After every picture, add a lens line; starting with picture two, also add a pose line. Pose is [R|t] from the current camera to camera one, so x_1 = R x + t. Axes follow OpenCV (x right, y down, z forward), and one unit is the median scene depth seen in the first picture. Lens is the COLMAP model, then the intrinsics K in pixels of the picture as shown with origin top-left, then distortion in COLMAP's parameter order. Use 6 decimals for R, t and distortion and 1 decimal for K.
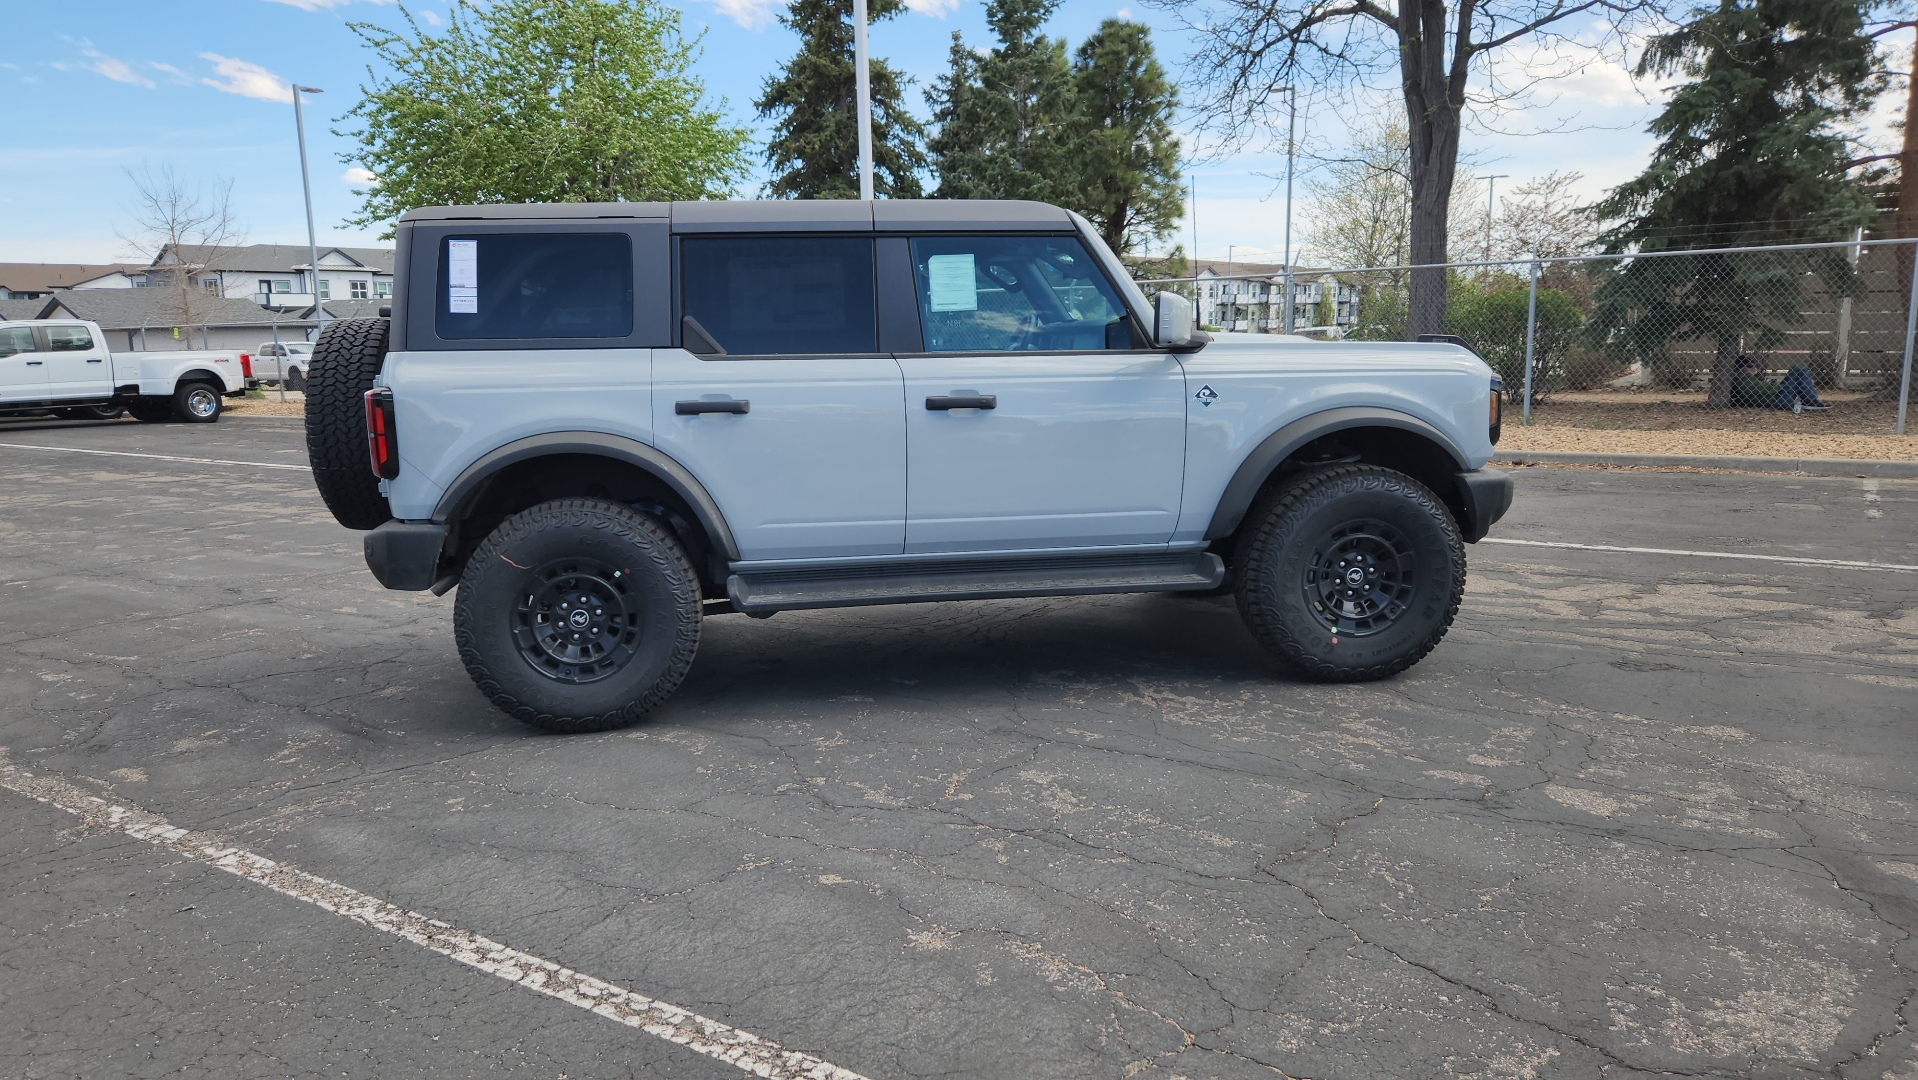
lens RADIAL K [[1279.0, 0, 925.3], [0, 1279.0, 535.8], [0, 0, 1]] dist [0.067479, -0.053796]
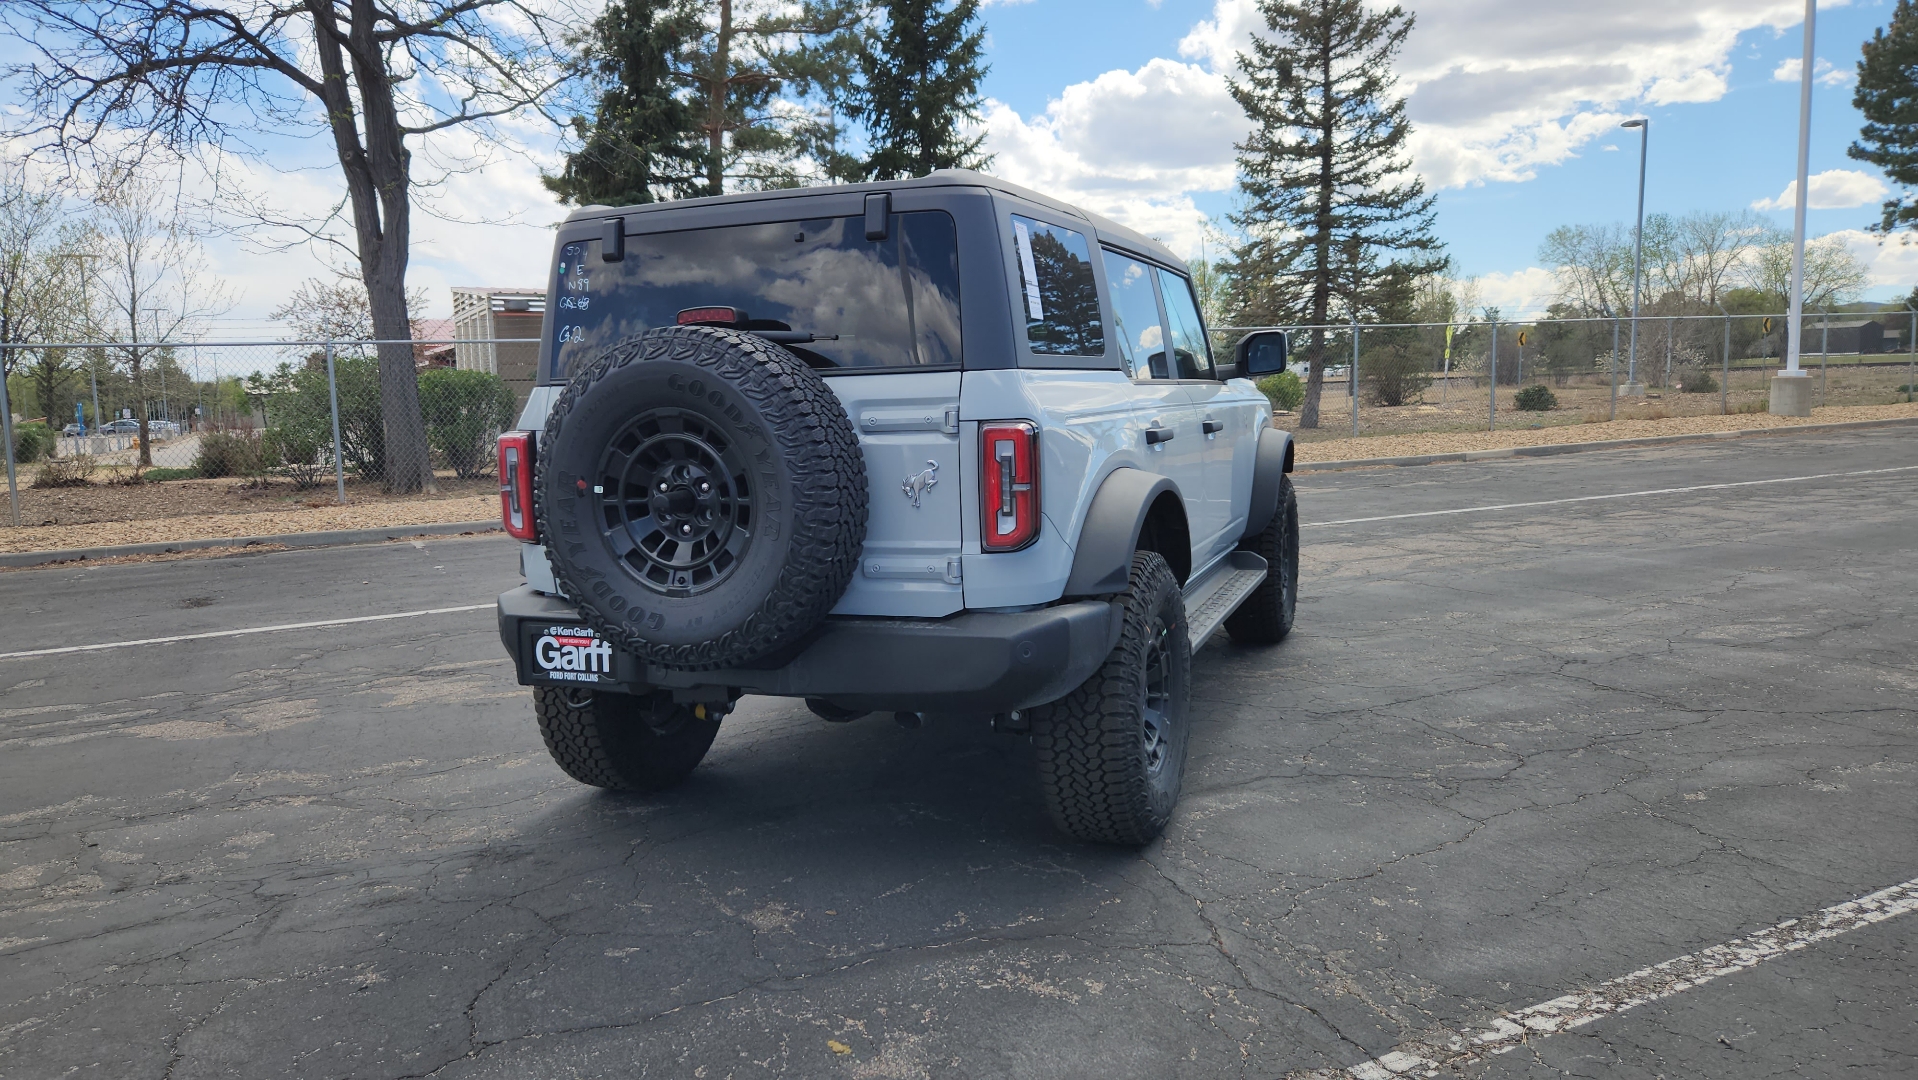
lens RADIAL K [[1288.0, 0, 908.5], [0, 1288.0, 530.4], [0, 0, 1]] dist [0.067038, -0.053266]
pose [[0.500915, -0.087928, 0.861018, -0.961999], [0.153607, 0.988065, 0.011539, -0.066176], [-0.851757, 0.126478, 0.508443, 0.642855]]
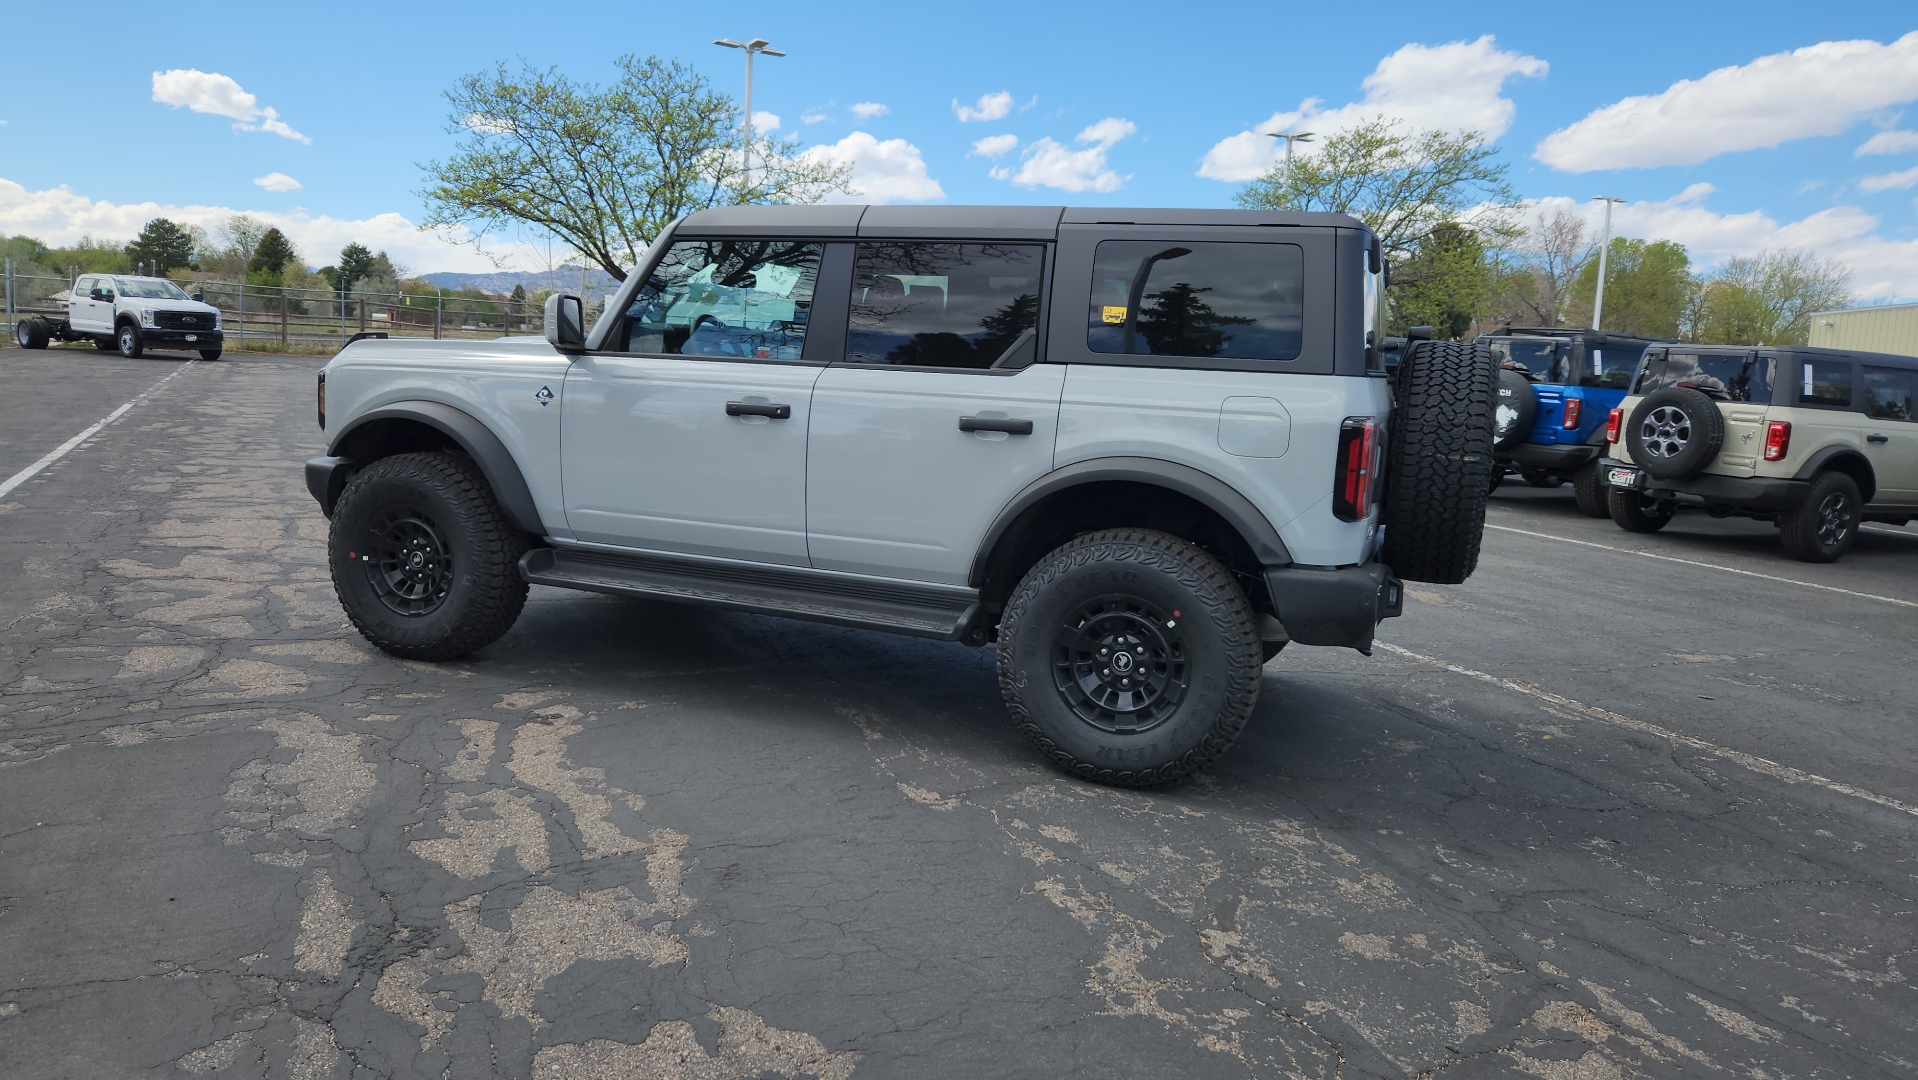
lens RADIAL K [[1279.0, 0, 925.3], [0, 1279.0, 535.8], [0, 0, 1]] dist [0.067479, -0.053796]
pose [[-0.877796, -0.089658, 0.470569, -0.569347], [0.043330, 0.963441, 0.264393, -0.301945], [-0.477070, 0.252473, -0.841820, 2.031917]]
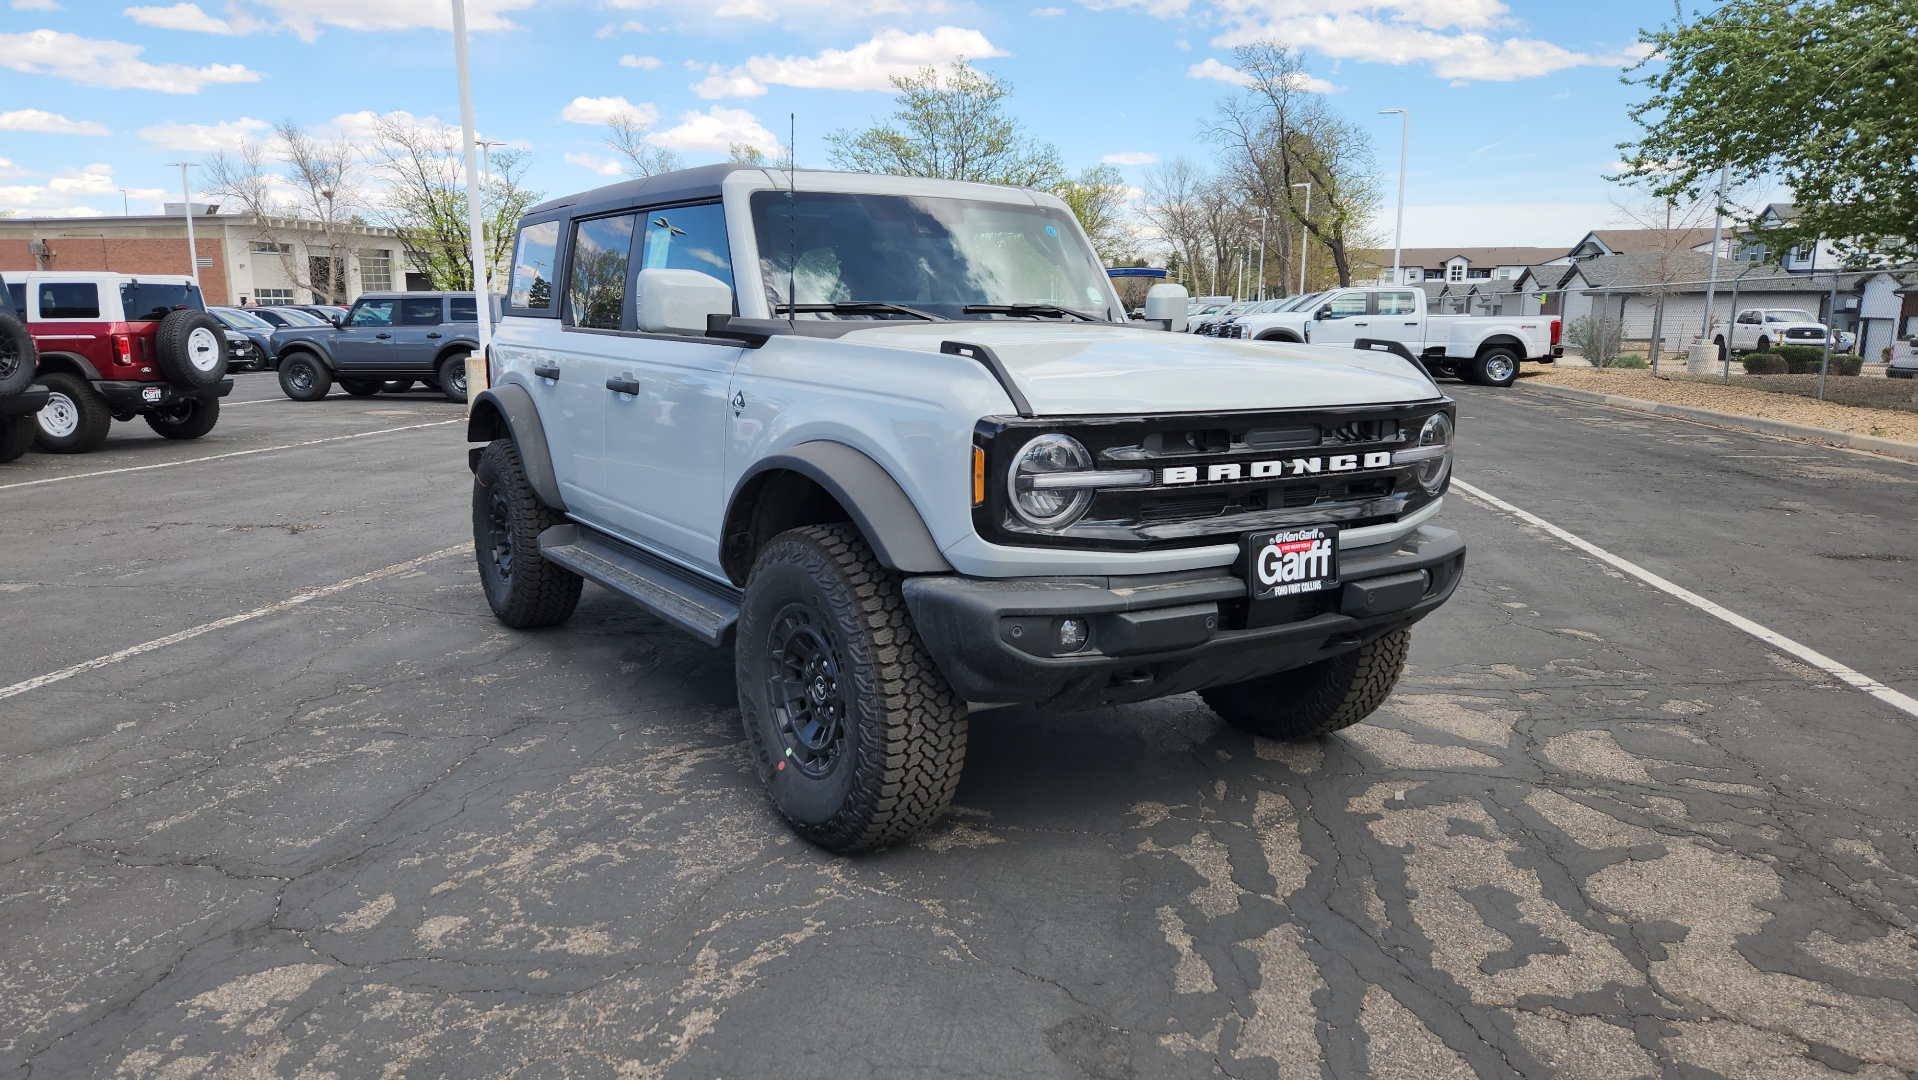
lens RADIAL K [[1285.1, 0, 934.2], [0, 1285.1, 543.2], [0, 0, 1]] dist [0.066106, -0.049821]
pose [[0.438647, 0.184502, -0.879516, 0.940038], [-0.156101, 0.979462, 0.127615, -0.139798], [0.884998, 0.081315, 0.458439, 0.729125]]
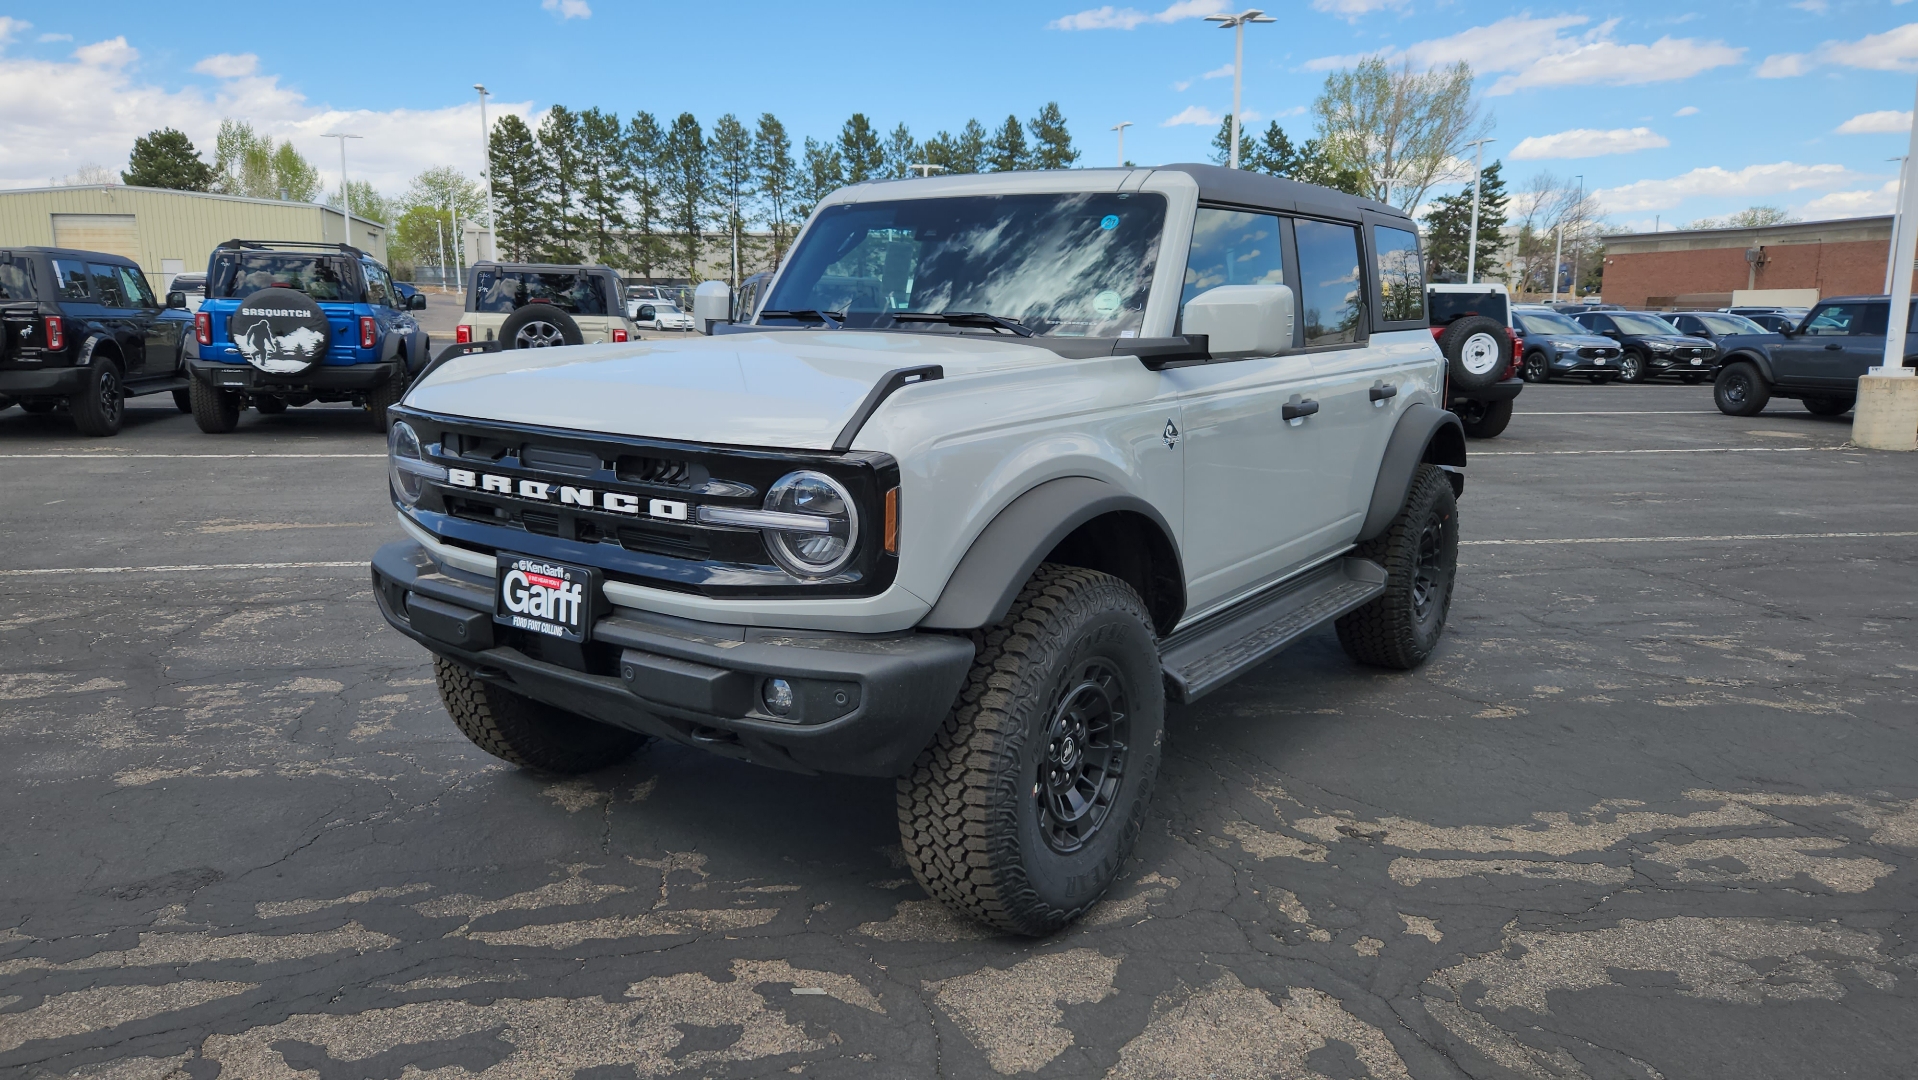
lens RADIAL K [[1290.1, 0, 906.2], [0, 1290.1, 533.7], [0, 0, 1]] dist [0.067578, -0.053576]
pose [[-0.681660, 0.144665, -0.717225, 0.759079], [-0.109371, 0.949098, 0.295382, -0.291604], [0.723448, 0.279793, -0.631141, 1.649529]]
